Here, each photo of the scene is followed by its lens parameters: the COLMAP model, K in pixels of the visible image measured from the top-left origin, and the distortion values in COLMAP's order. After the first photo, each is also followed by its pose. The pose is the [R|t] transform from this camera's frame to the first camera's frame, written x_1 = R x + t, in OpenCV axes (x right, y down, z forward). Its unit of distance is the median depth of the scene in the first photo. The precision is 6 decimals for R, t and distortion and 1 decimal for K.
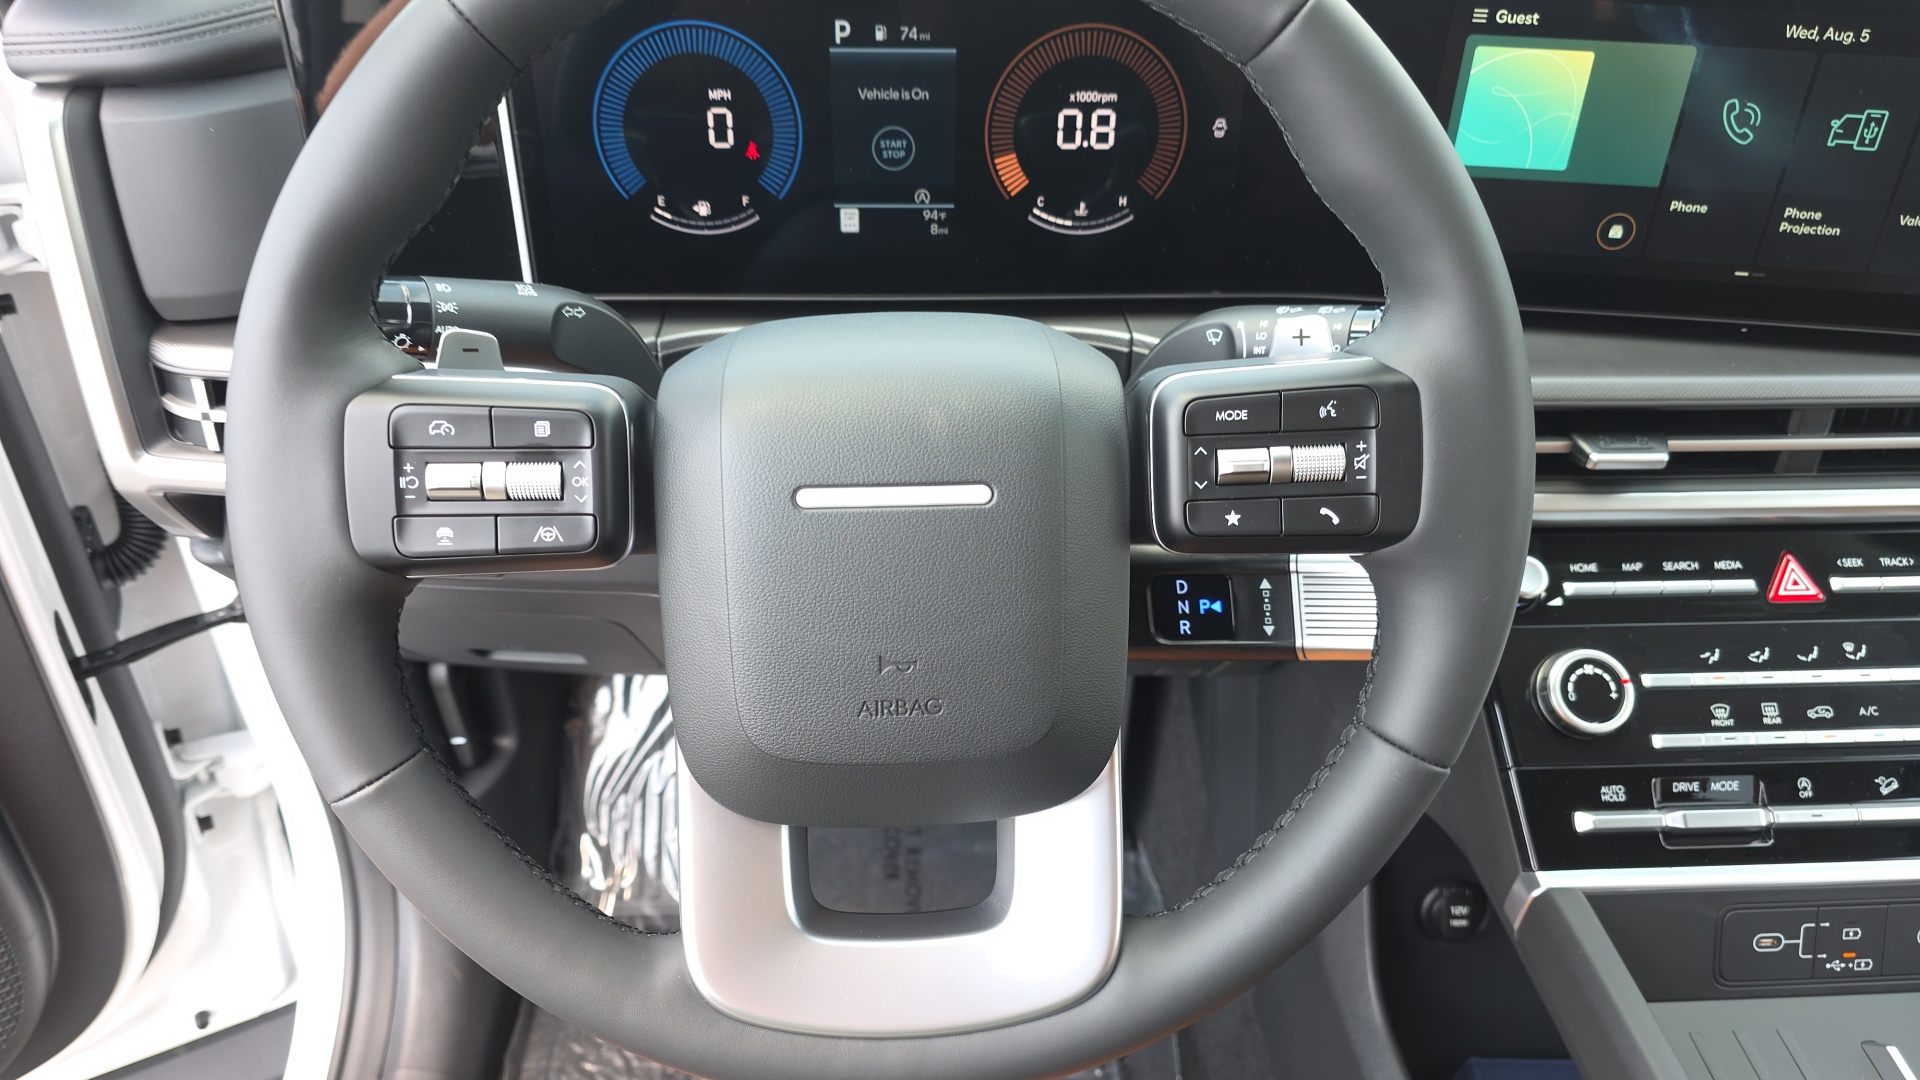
lens RADIAL K [[1308.7, 0, 959.4], [0, 1308.7, 550.1], [0, 0, 1]] dist [0.040174, -0.051036]
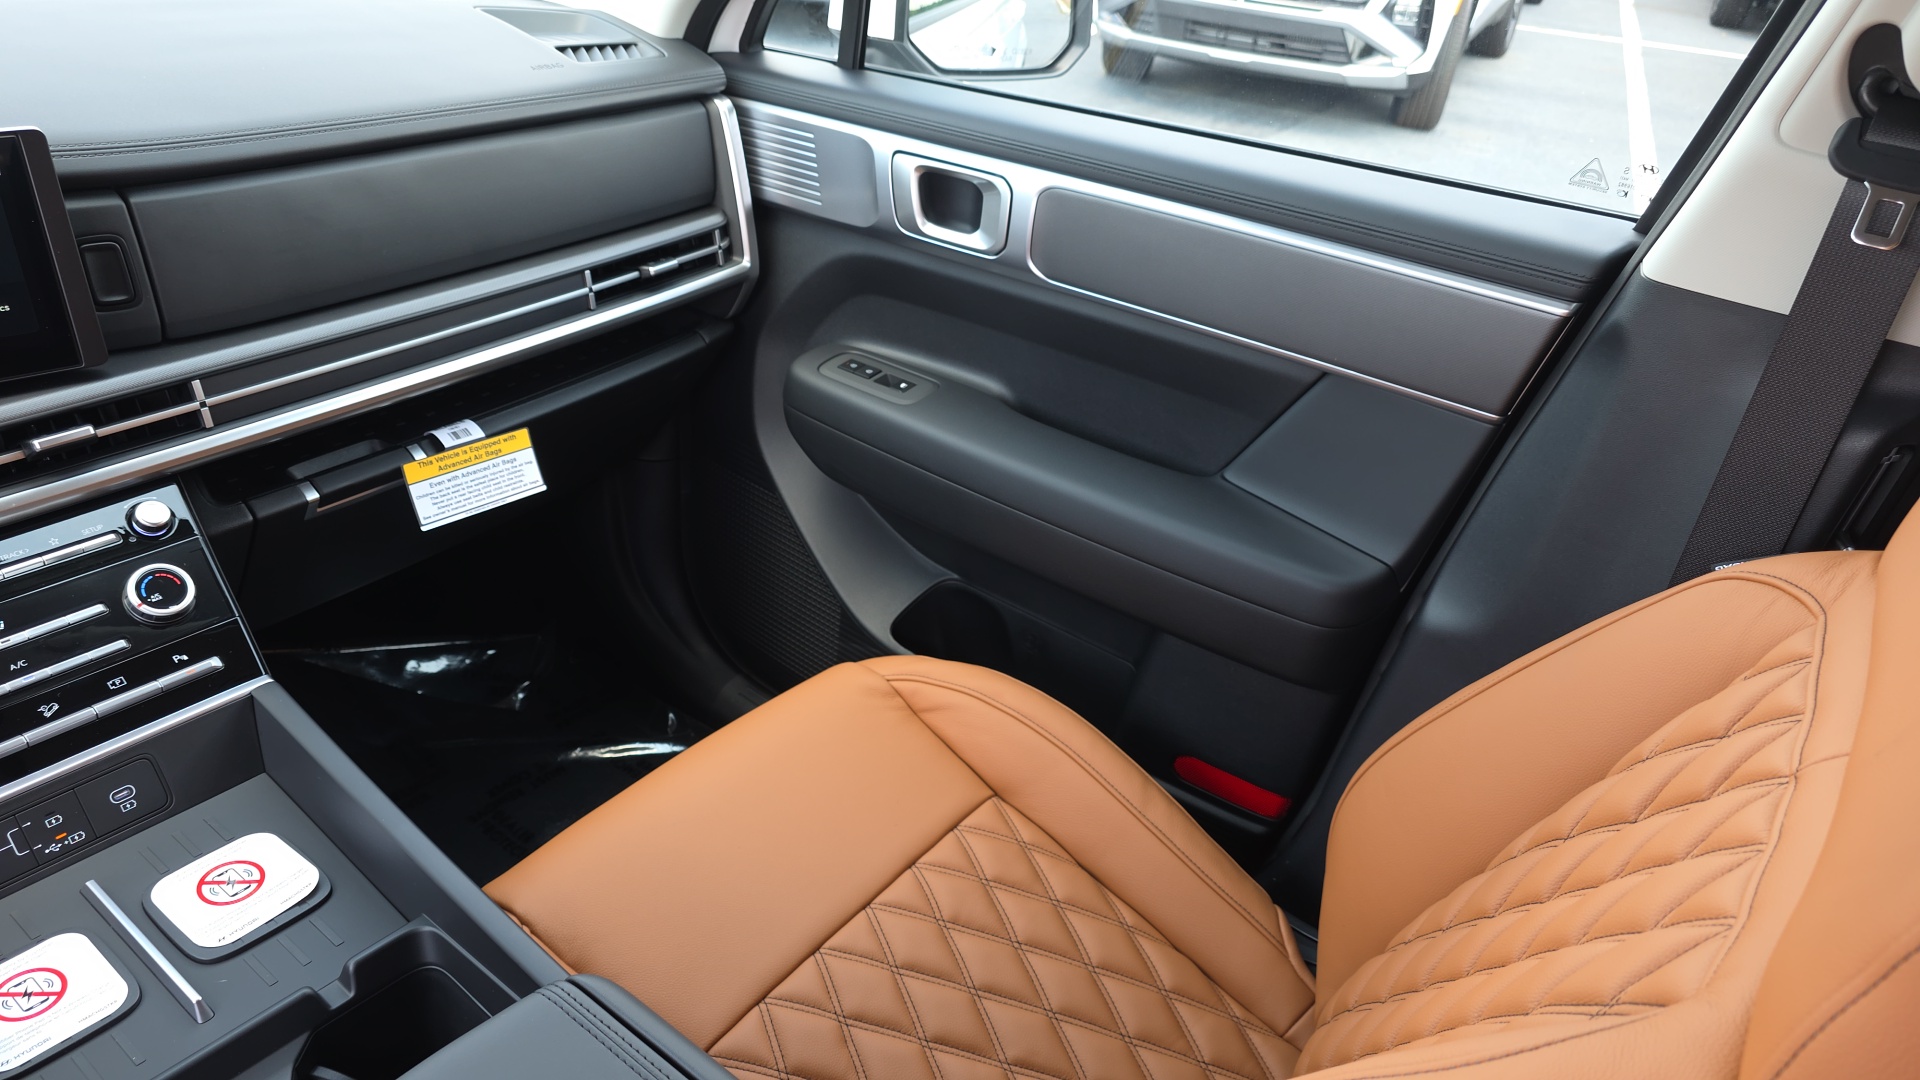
lens RADIAL K [[1308.7, 0, 959.4], [0, 1308.7, 550.1], [0, 0, 1]] dist [0.040174, -0.051036]
pose [[0.646838, -0.345774, 0.679736, 0.451630], [0.395242, 0.914259, 0.088960, 0.280825], [-0.652215, 0.211117, 0.728042, -0.631758]]
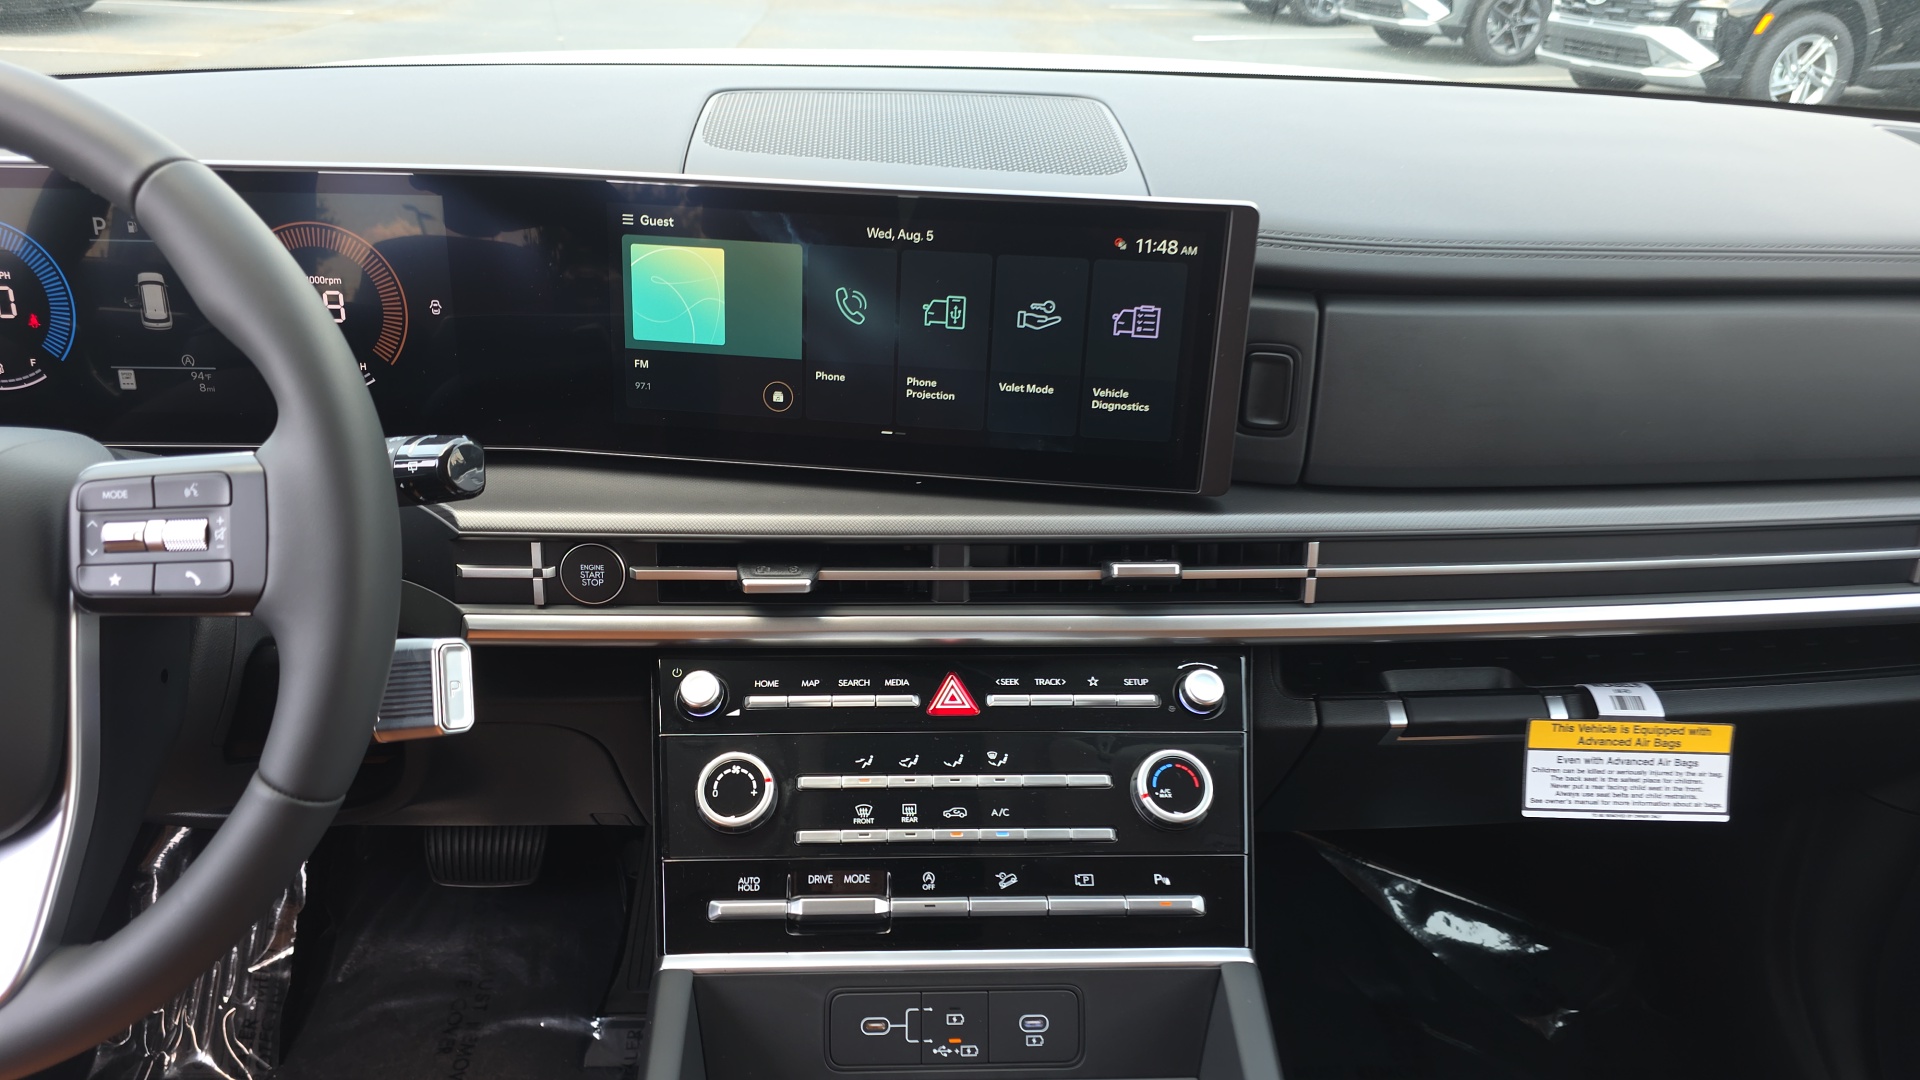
lens RADIAL K [[1293.1, 0, 937.4], [0, 1293.1, 545.7], [0, 0, 1]] dist [0.090884, -0.137959]
pose [[0.999936, 0.007767, -0.008232, 0.661284], [-0.009197, 0.981512, -0.191178, 0.114045], [0.006595, 0.191242, 0.981521, -0.121107]]
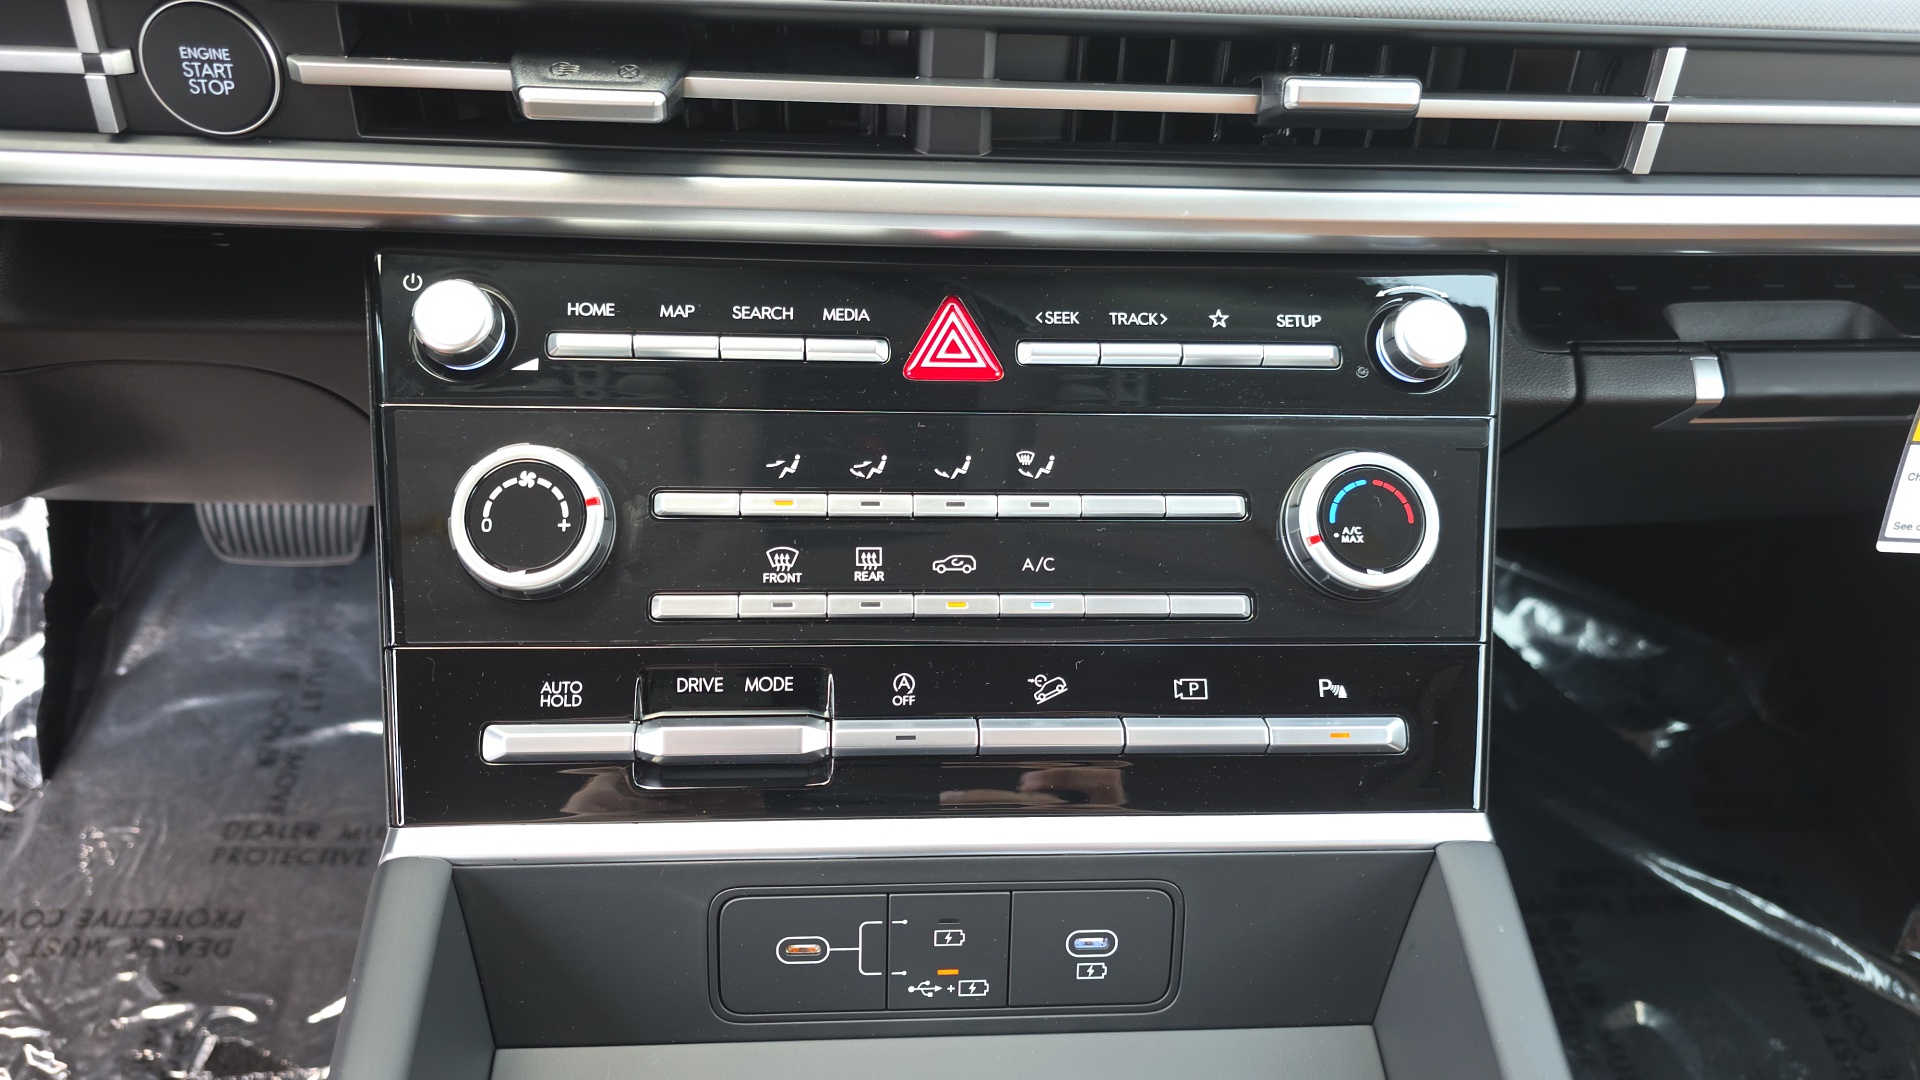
lens RADIAL K [[1303.9, 0, 948.0], [0, 1303.9, 534.9], [0, 0, 1]] dist [0.051074, -0.055661]
pose [[0.998987, 0.024916, 0.037468, 0.643263], [-0.028317, 0.995249, 0.093157, 0.056761], [-0.034968, -0.094123, 0.994946, 0.429527]]
